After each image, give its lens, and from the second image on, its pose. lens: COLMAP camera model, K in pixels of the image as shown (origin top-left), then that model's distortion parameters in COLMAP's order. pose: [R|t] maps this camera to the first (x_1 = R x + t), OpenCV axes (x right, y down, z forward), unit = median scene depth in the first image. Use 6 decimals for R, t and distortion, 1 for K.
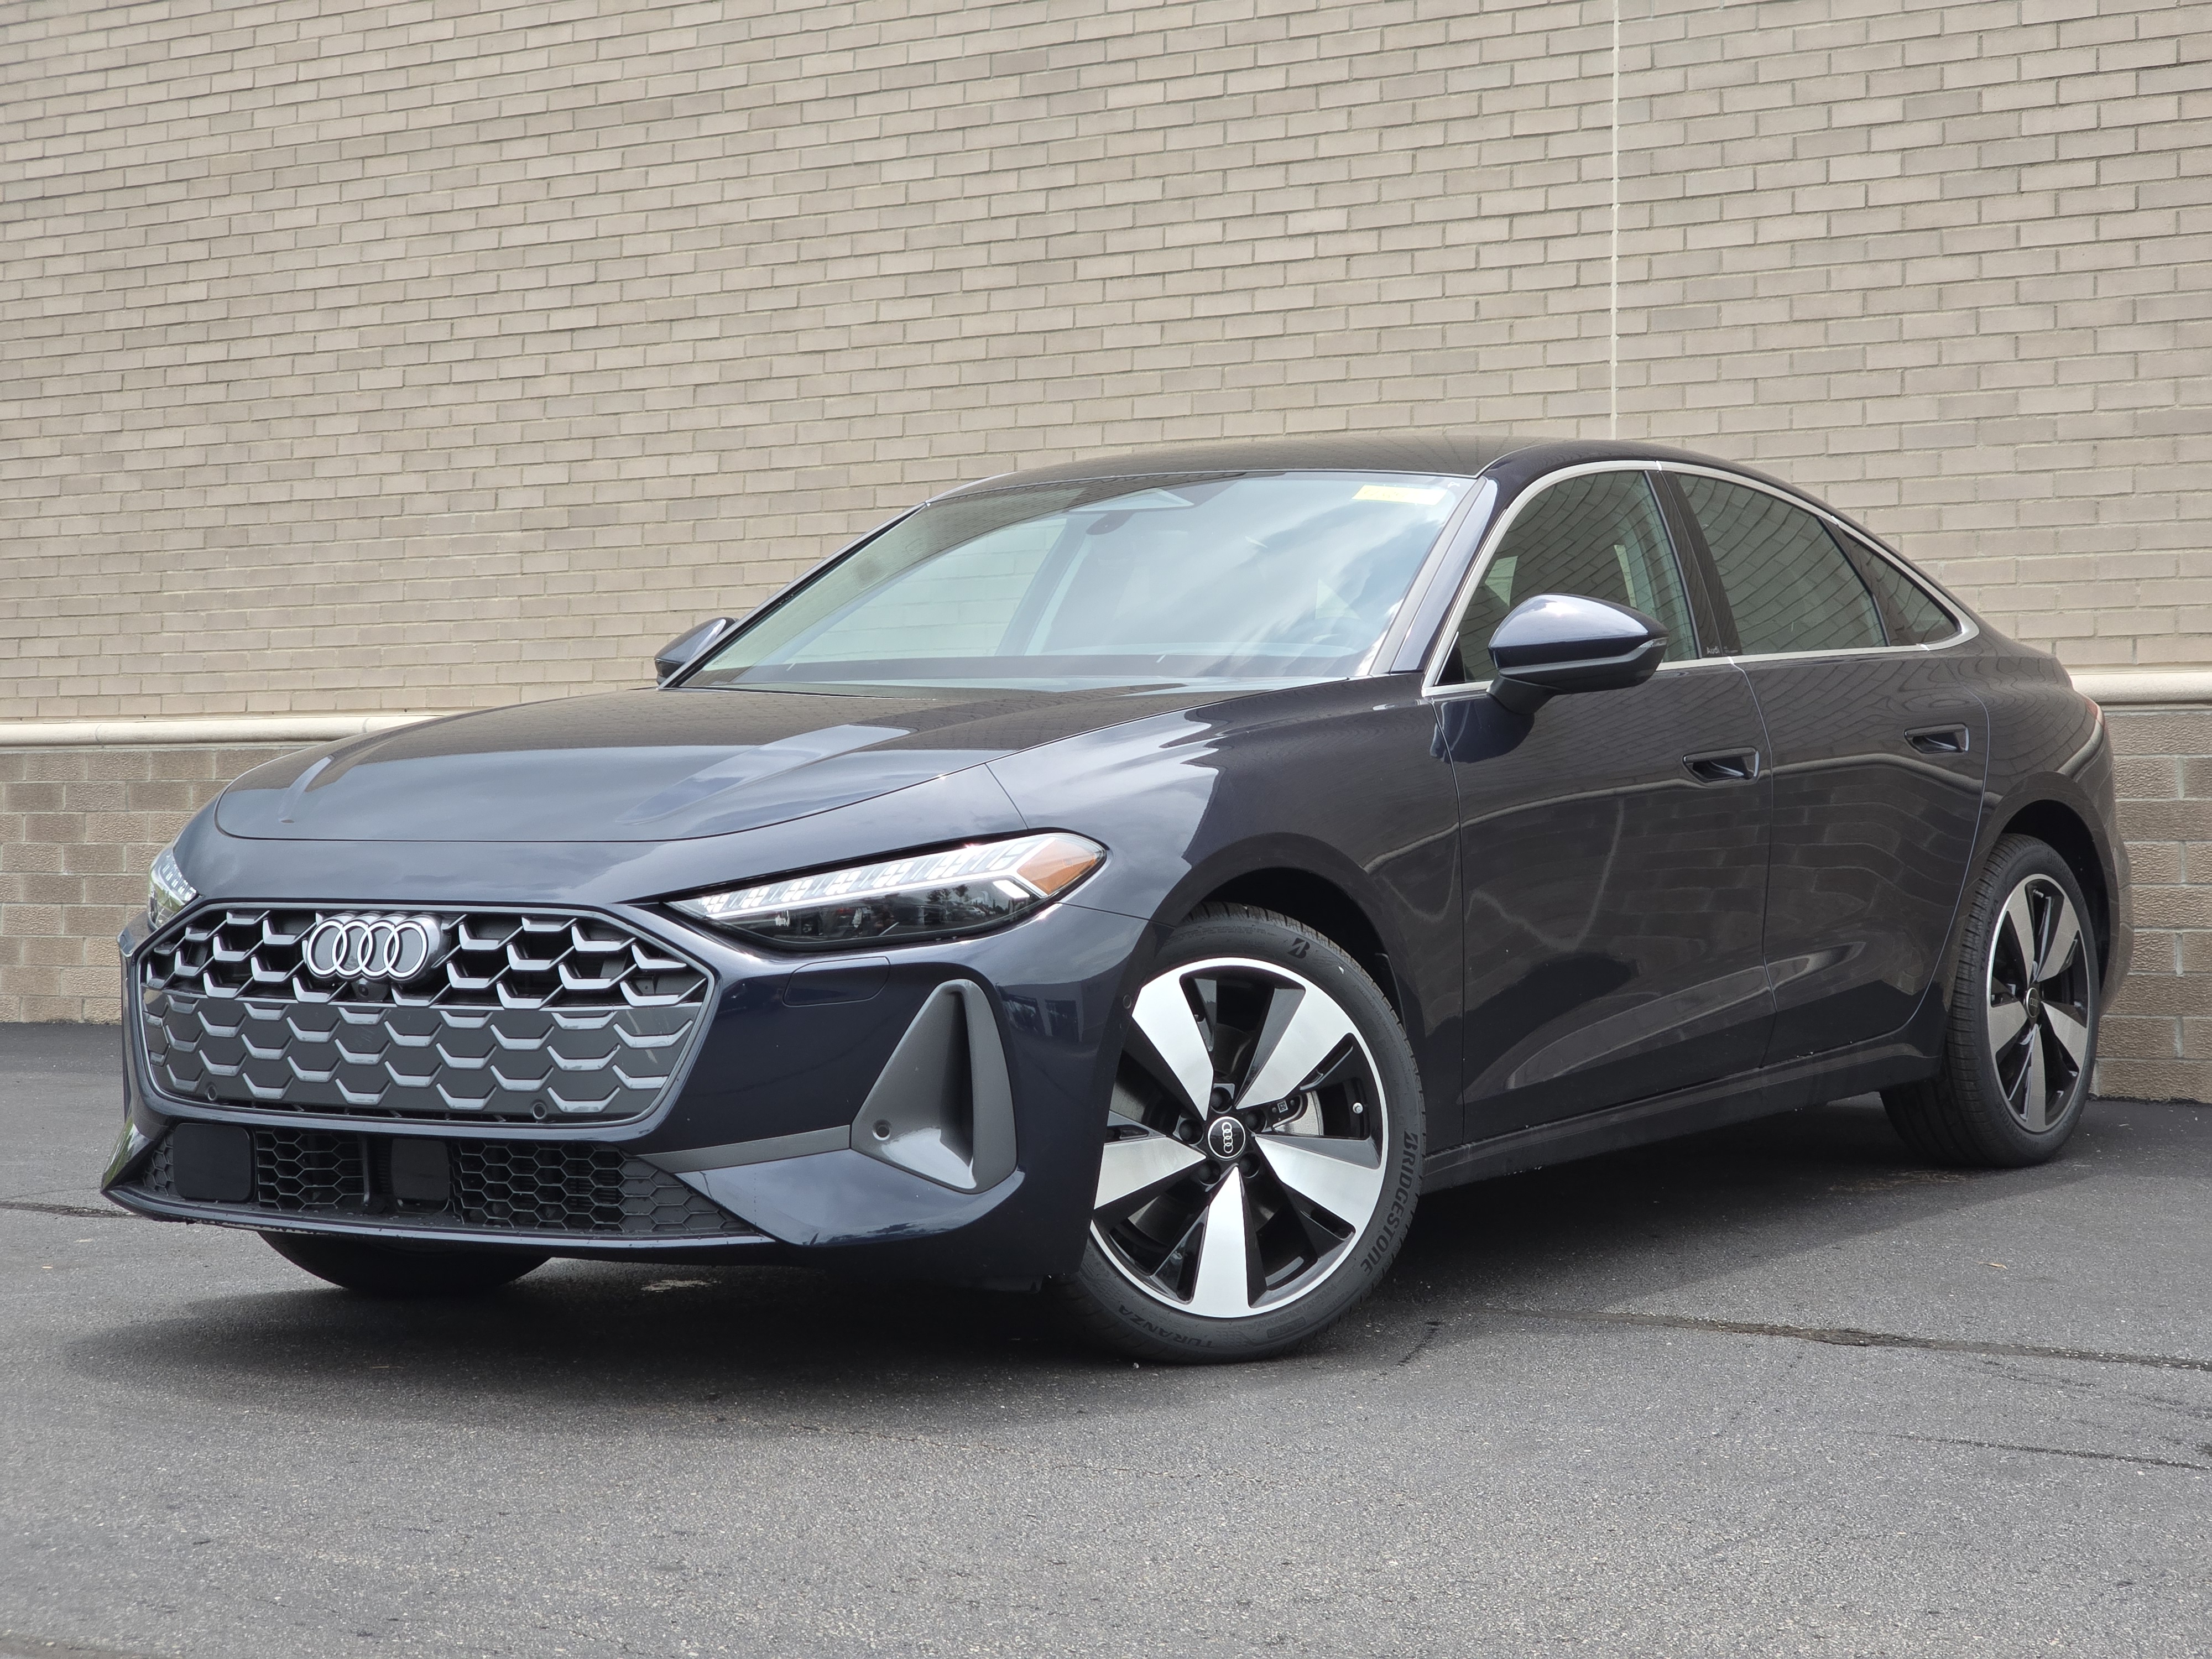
lens RADIAL K [[4353.8, 0, 1073.7], [0, 4353.8, 855.6], [0, 0, 1]] dist [-0.011244, 0.000000]
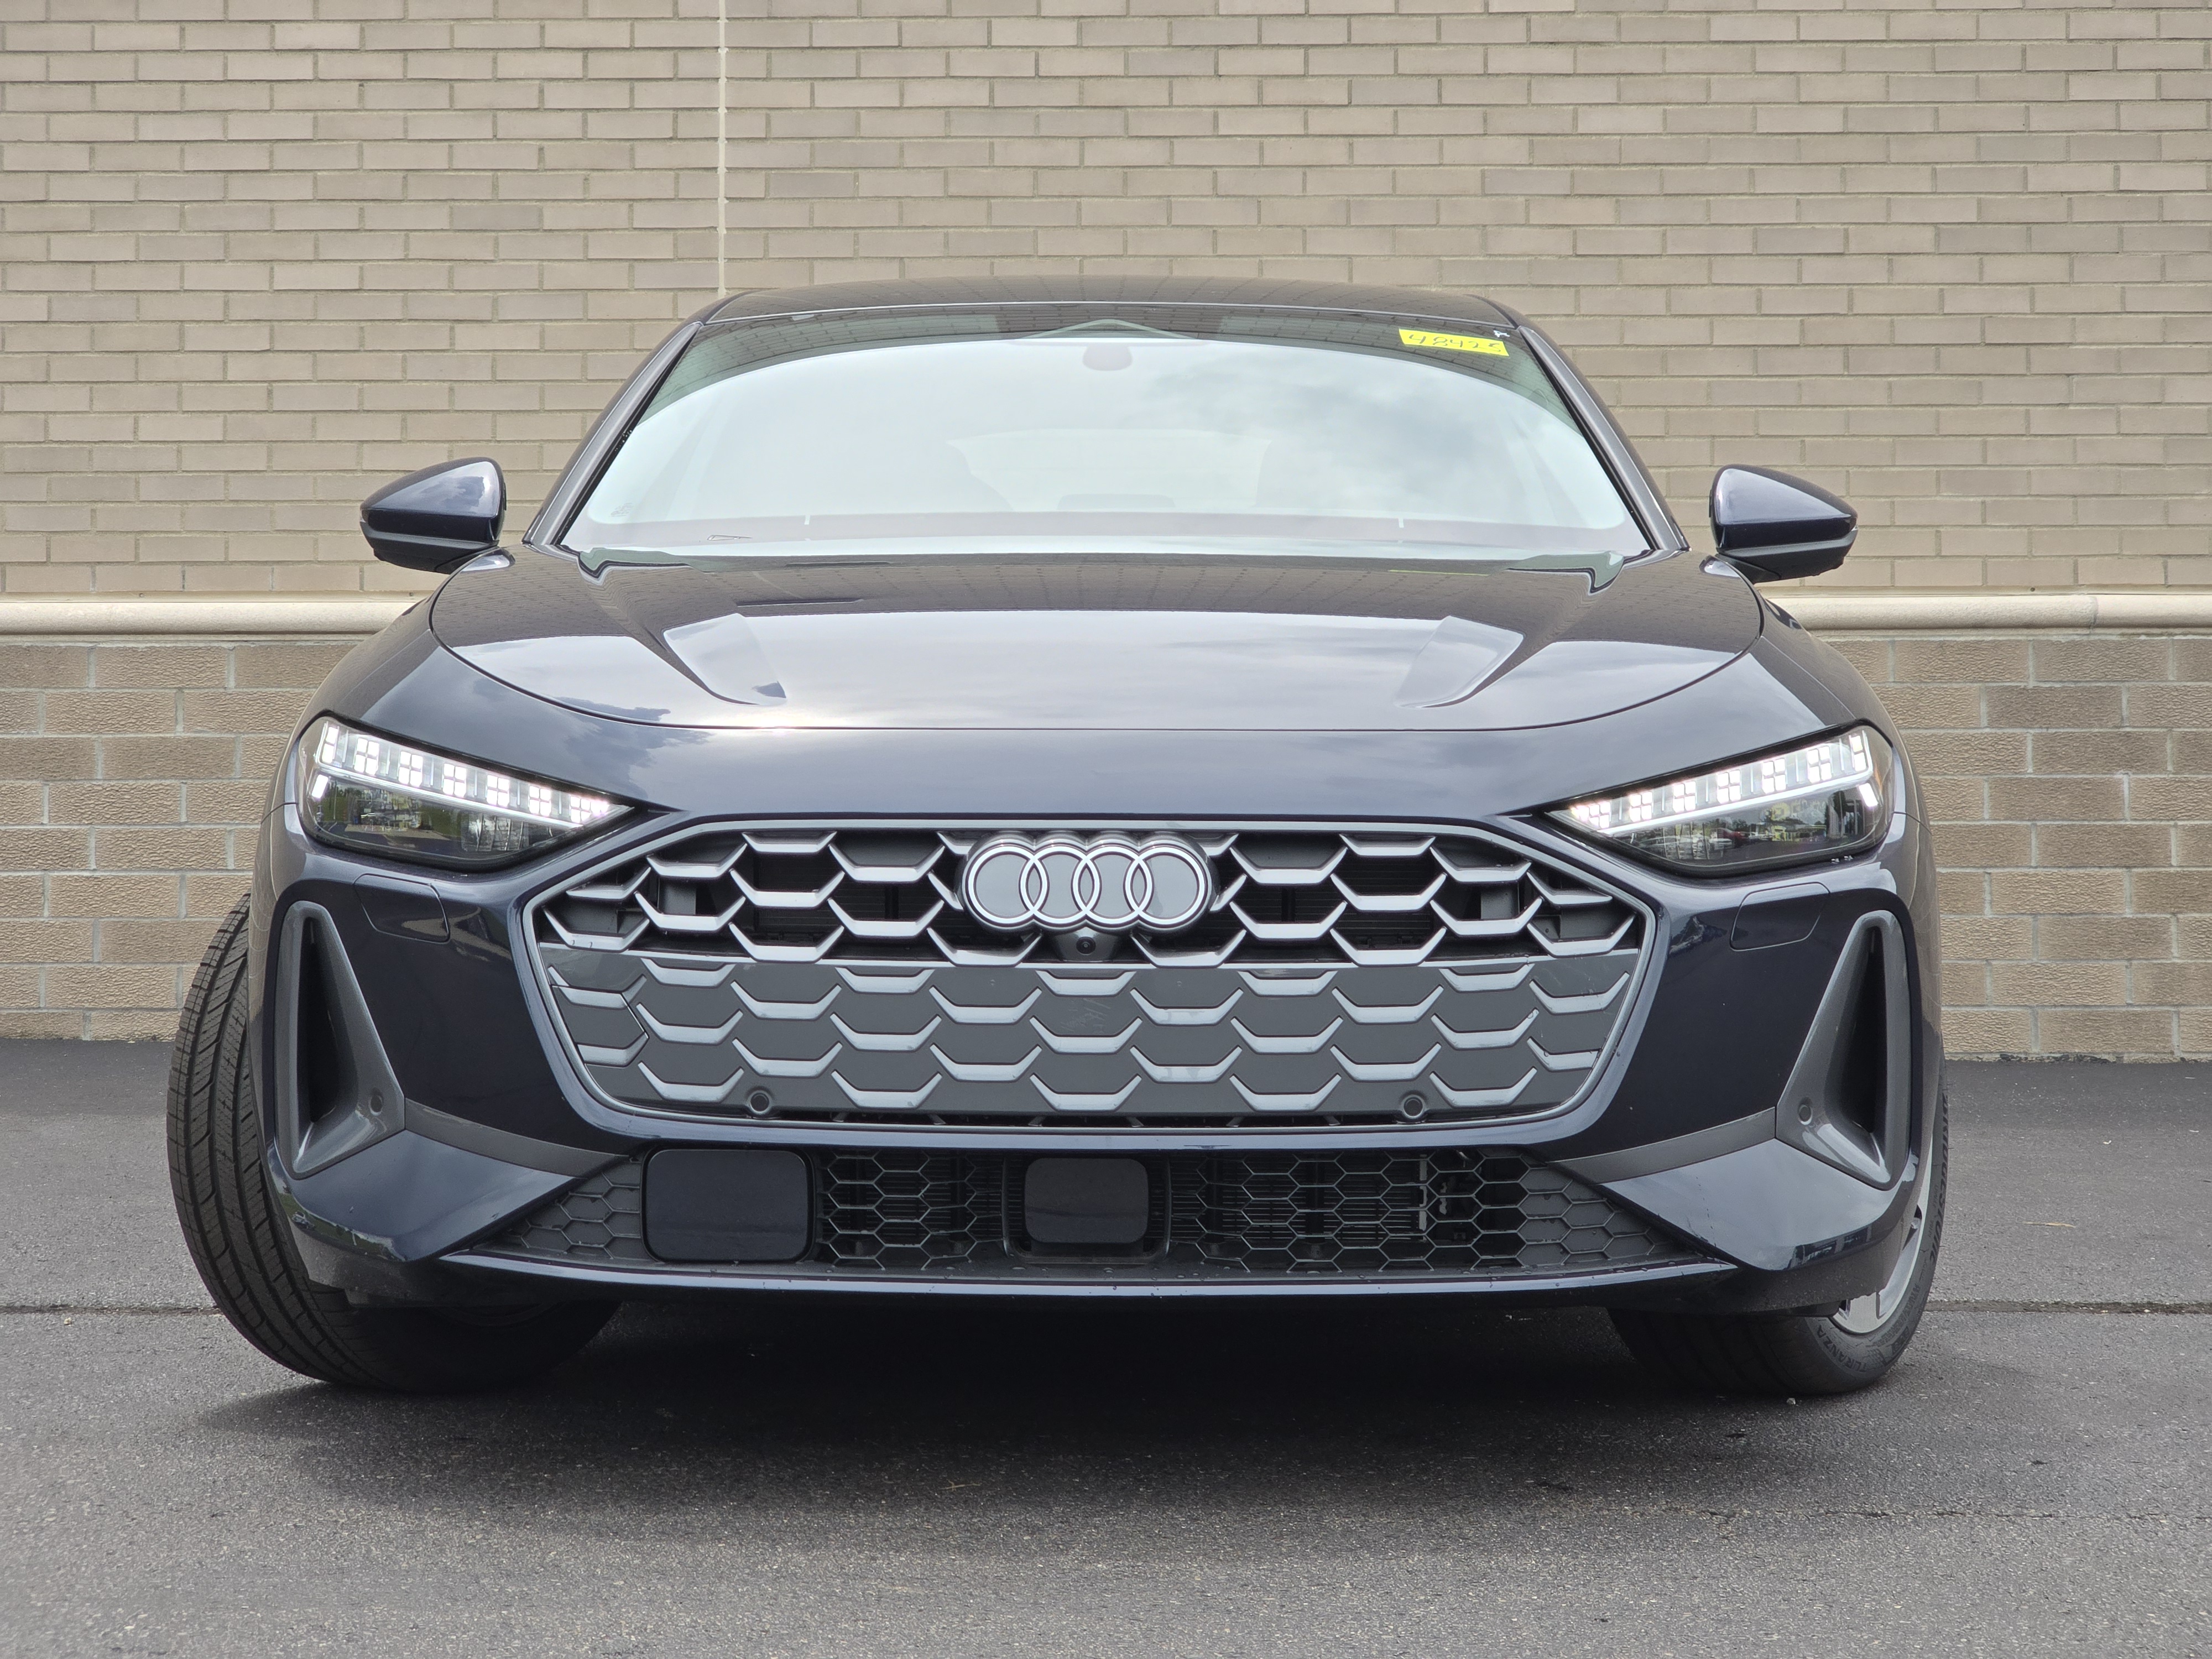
lens RADIAL K [[4353.8, 0, 1111.5], [0, 4353.8, 824.7], [0, 0, 1]] dist [-0.011244, 0.000000]
pose [[0.810410, -0.003425, 0.585853, -0.333865], [0.005039, 0.999987, -0.001123, 0.007419], [-0.585842, 0.003862, 0.810416, 0.257135]]
